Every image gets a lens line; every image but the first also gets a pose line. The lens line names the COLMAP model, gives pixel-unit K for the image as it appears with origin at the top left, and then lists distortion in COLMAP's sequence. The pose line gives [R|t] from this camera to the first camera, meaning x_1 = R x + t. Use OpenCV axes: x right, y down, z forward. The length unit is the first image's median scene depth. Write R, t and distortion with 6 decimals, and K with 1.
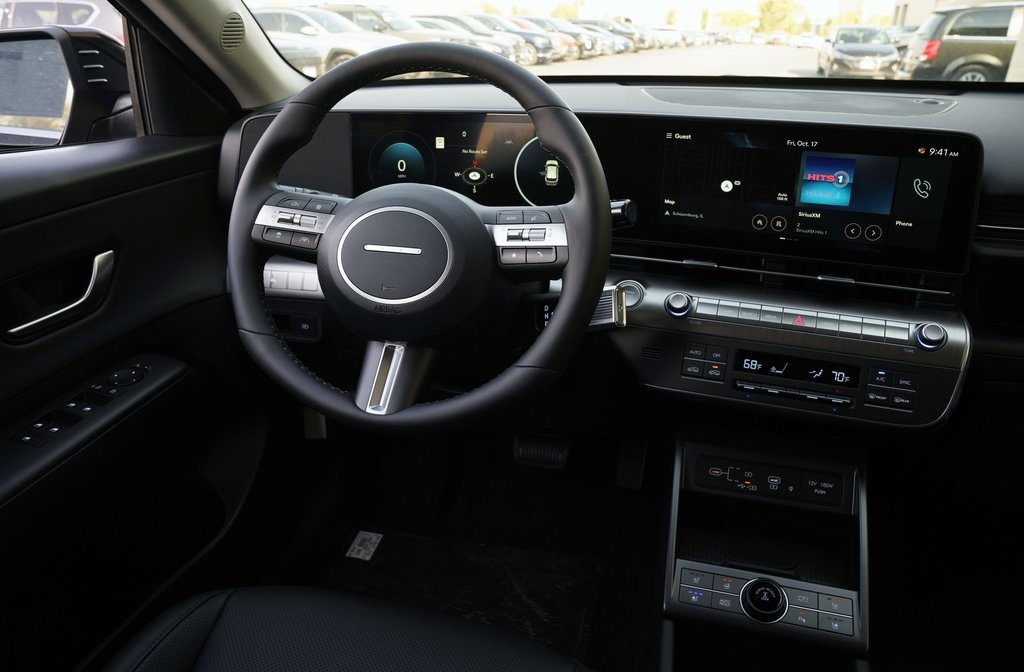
lens RADIAL K [[717.5, 0, 508.4], [0, 717.5, 338.6], [0, 0, 1]] dist [-0.132839, 0.094693]
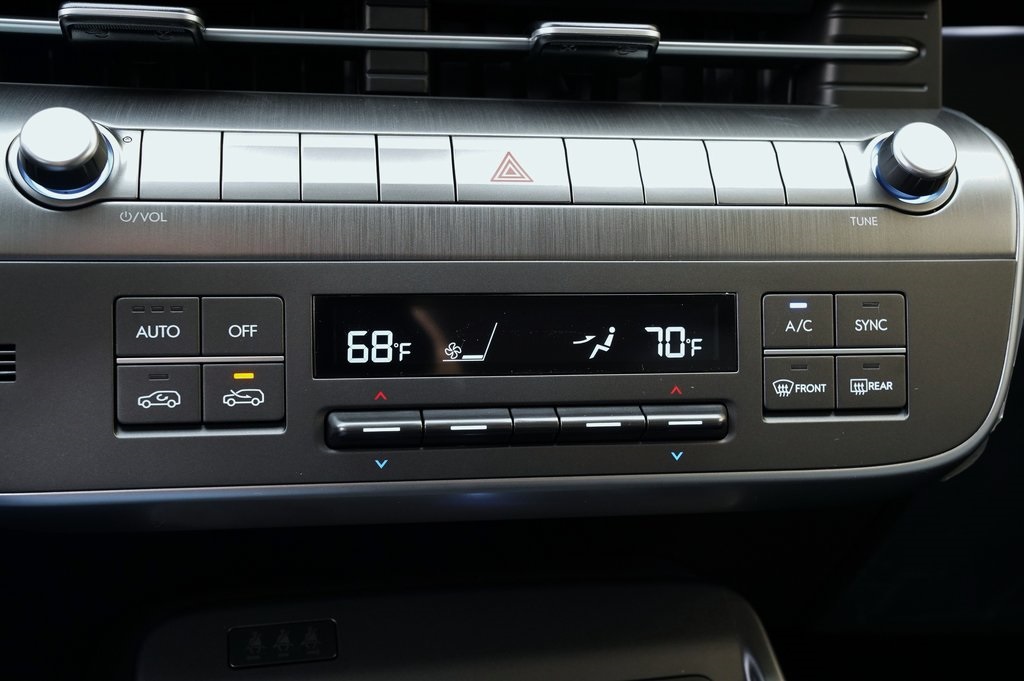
lens RADIAL K [[1263.1, 0, 510.8], [0, 1263.1, 338.8], [0, 0, 1]] dist [0.060317, 0.000000]
pose [[0.859533, -0.105662, 0.500038, 0.147971], [0.161678, 0.984364, -0.069911, 0.077768], [-0.484832, 0.140936, 0.863177, 0.562800]]
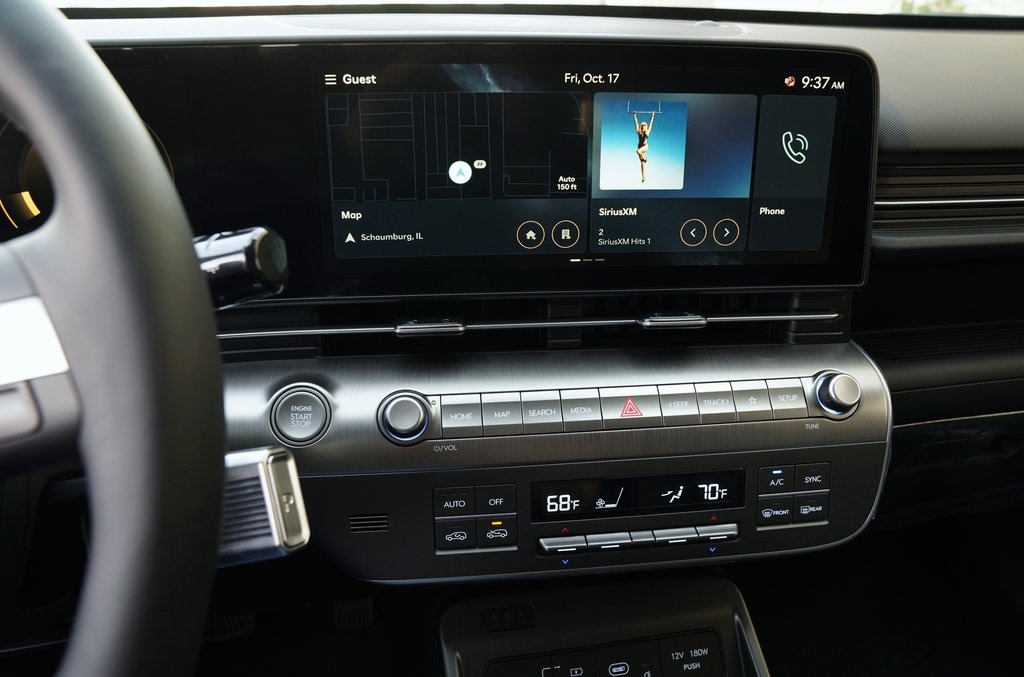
lens RADIAL K [[717.5, 0, 512.5], [0, 717.5, 339.2], [0, 0, 1]] dist [-0.132839, 0.094693]
pose [[0.883990, -0.176666, 0.432841, 0.103336], [0.170434, 0.983915, 0.053511, -0.122278], [-0.435332, 0.026468, 0.899881, 0.540146]]
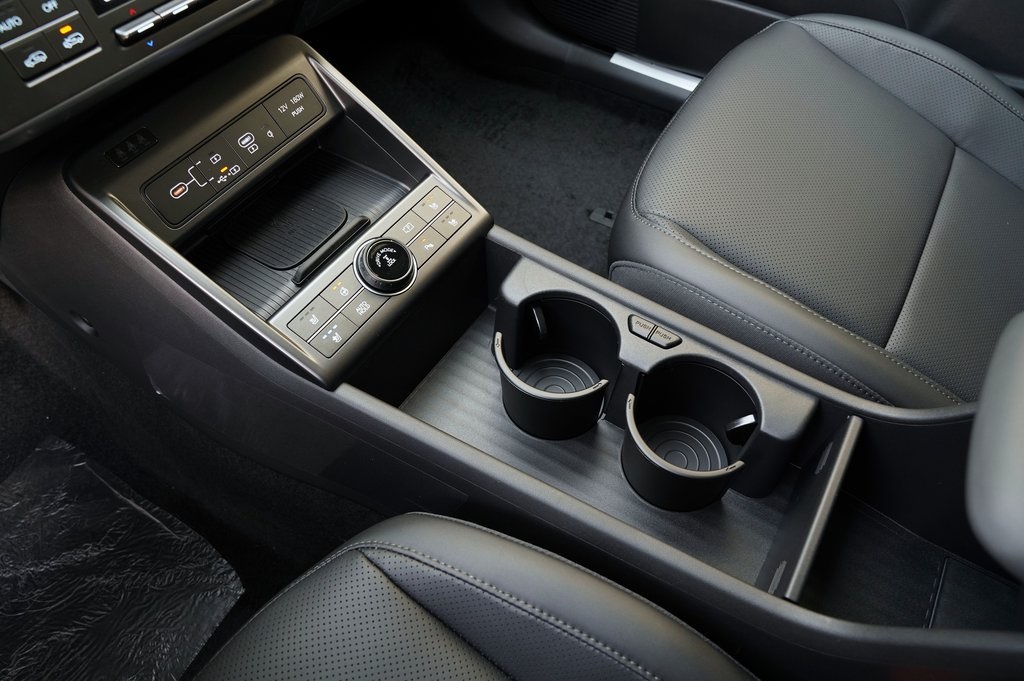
lens RADIAL K [[702.3, 0, 507.8], [0, 702.3, 335.6], [0, 0, 1]] dist [-0.094598, 0.056662]
pose [[0.277623, -0.770271, 0.574116, -0.077796], [0.388900, 0.636561, 0.665993, -0.021802], [-0.878455, 0.038379, 0.476282, 0.504914]]
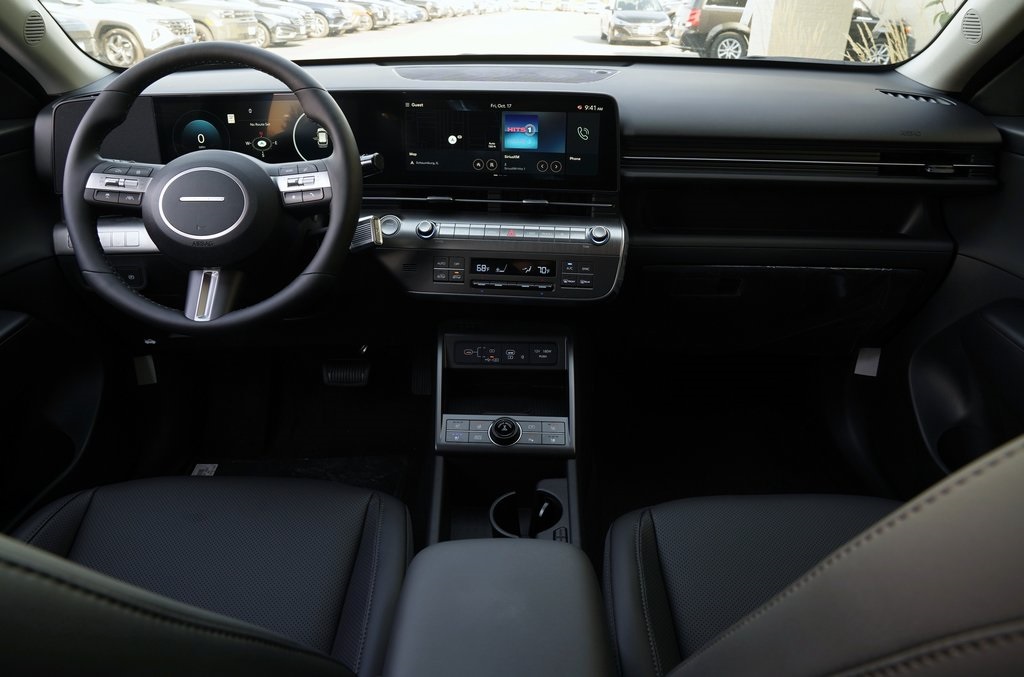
lens RADIAL K [[717.5, 0, 515.2], [0, 717.5, 338.9], [0, 0, 1]] dist [-0.132839, 0.094693]
pose [[0.962249, -0.106818, 0.250335, 0.042414], [0.096714, 0.993934, 0.052355, 0.108966], [-0.254409, -0.026168, 0.966743, -0.377186]]
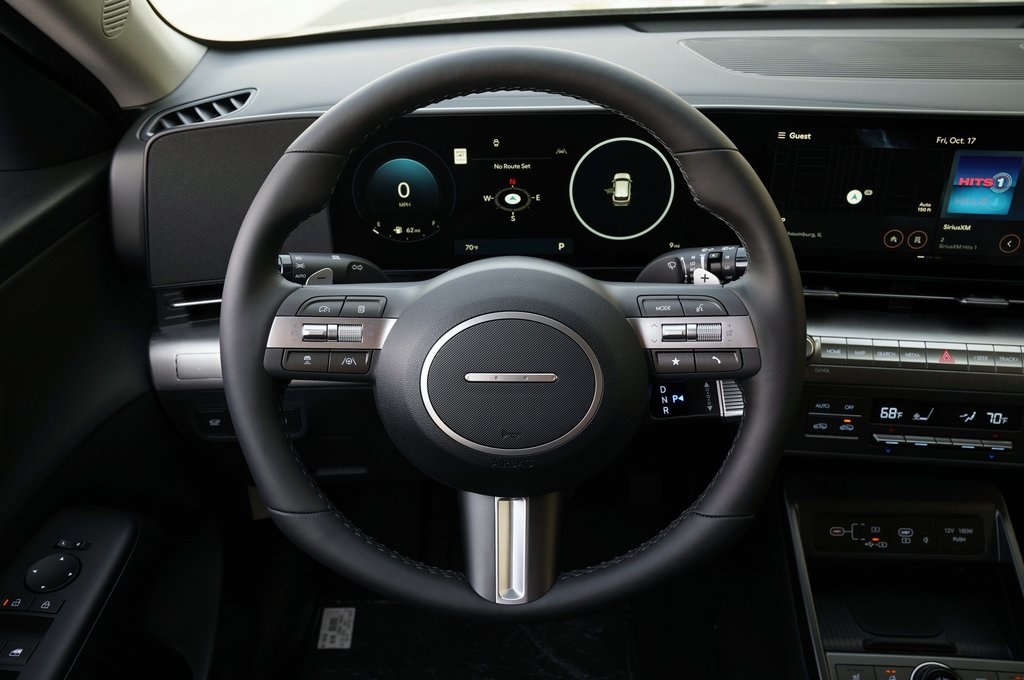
lens RADIAL K [[802.6, 0, 510.3], [0, 802.6, 343.4], [0, 0, 1]] dist [-0.092453, 0.101762]
pose [[0.967527, -0.137613, 0.212023, -0.275487], [0.107702, 0.983296, 0.146728, -0.231293], [-0.228674, -0.119128, 0.966187, 0.223908]]
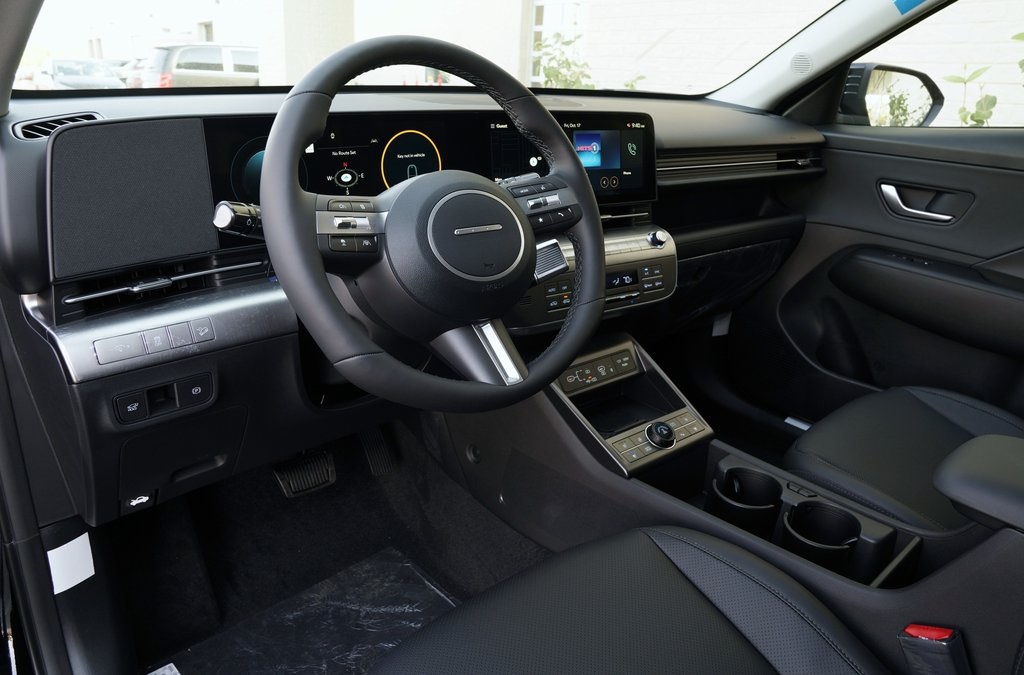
lens RADIAL K [[717.5, 0, 518.6], [0, 717.5, 337.3], [0, 0, 1]] dist [-0.132839, 0.094693]
pose [[0.533099, -0.262431, 0.804323, -0.868590], [0.298604, 0.947859, 0.111351, -0.064580], [-0.791607, 0.180813, 0.583665, 0.319093]]
